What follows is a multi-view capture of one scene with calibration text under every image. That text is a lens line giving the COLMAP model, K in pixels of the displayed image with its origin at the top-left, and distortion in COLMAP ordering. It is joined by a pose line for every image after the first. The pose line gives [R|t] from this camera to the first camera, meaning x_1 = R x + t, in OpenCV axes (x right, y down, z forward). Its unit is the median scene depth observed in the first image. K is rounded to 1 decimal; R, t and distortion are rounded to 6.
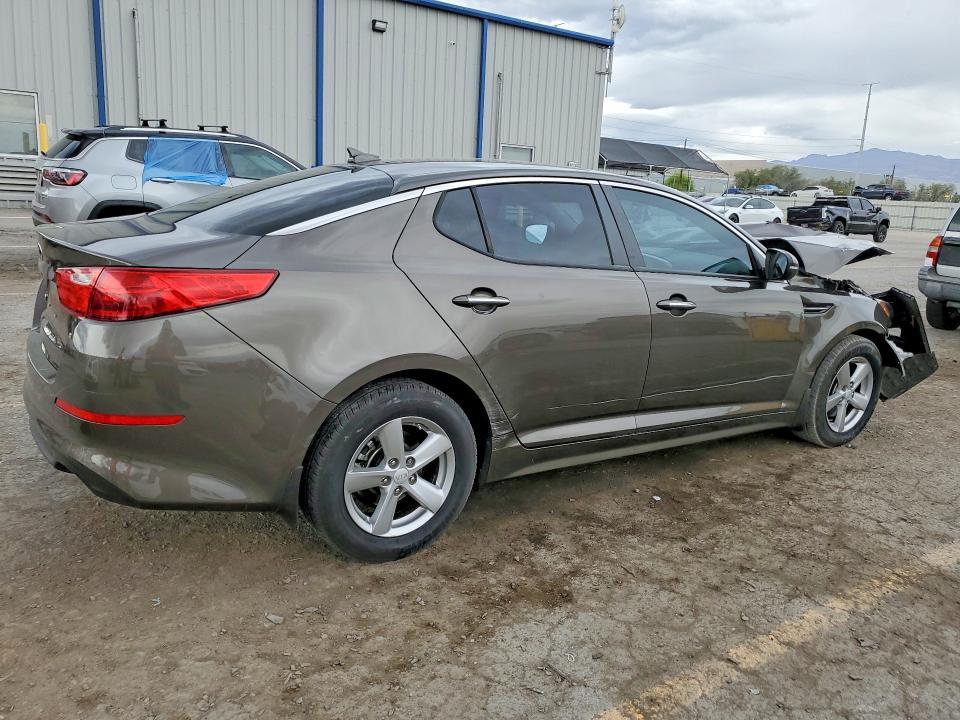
lens RADIAL K [[763.1, 0, 475.6], [0, 763.1, 361.0], [0, 0, 1]] dist [0.031913, -0.008881]
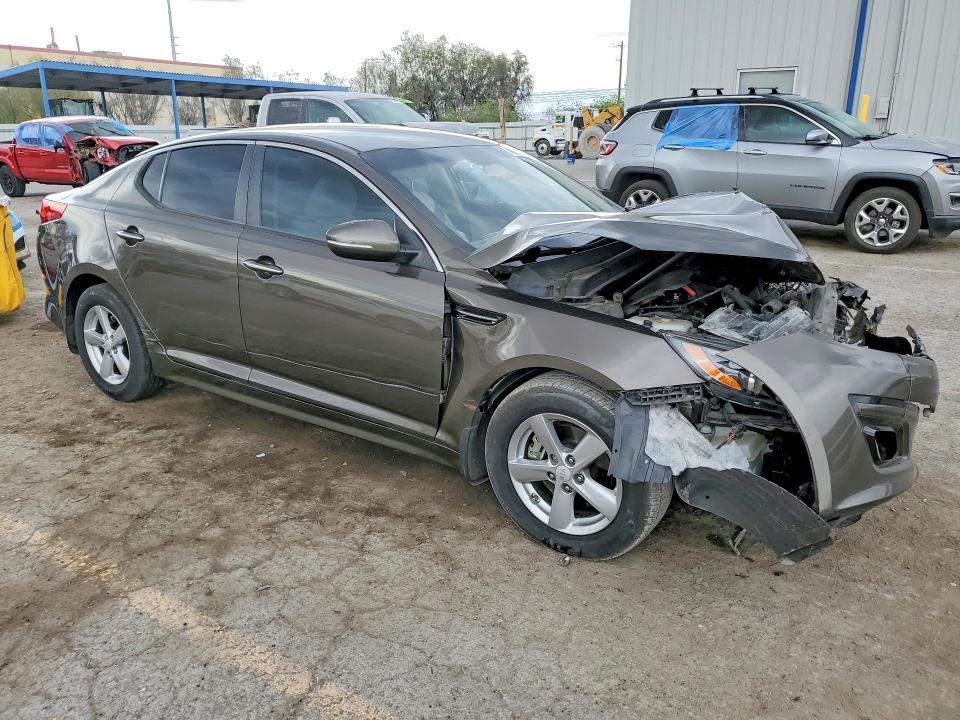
lens RADIAL K [[763.1, 0, 475.0], [0, 763.1, 359.2], [0, 0, 1]] dist [0.031913, -0.008881]
pose [[0.343780, 0.217427, -0.913532, 1.257026], [-0.183823, 0.969586, 0.161592, -0.163612], [0.920882, 0.112376, 0.373292, 0.884881]]
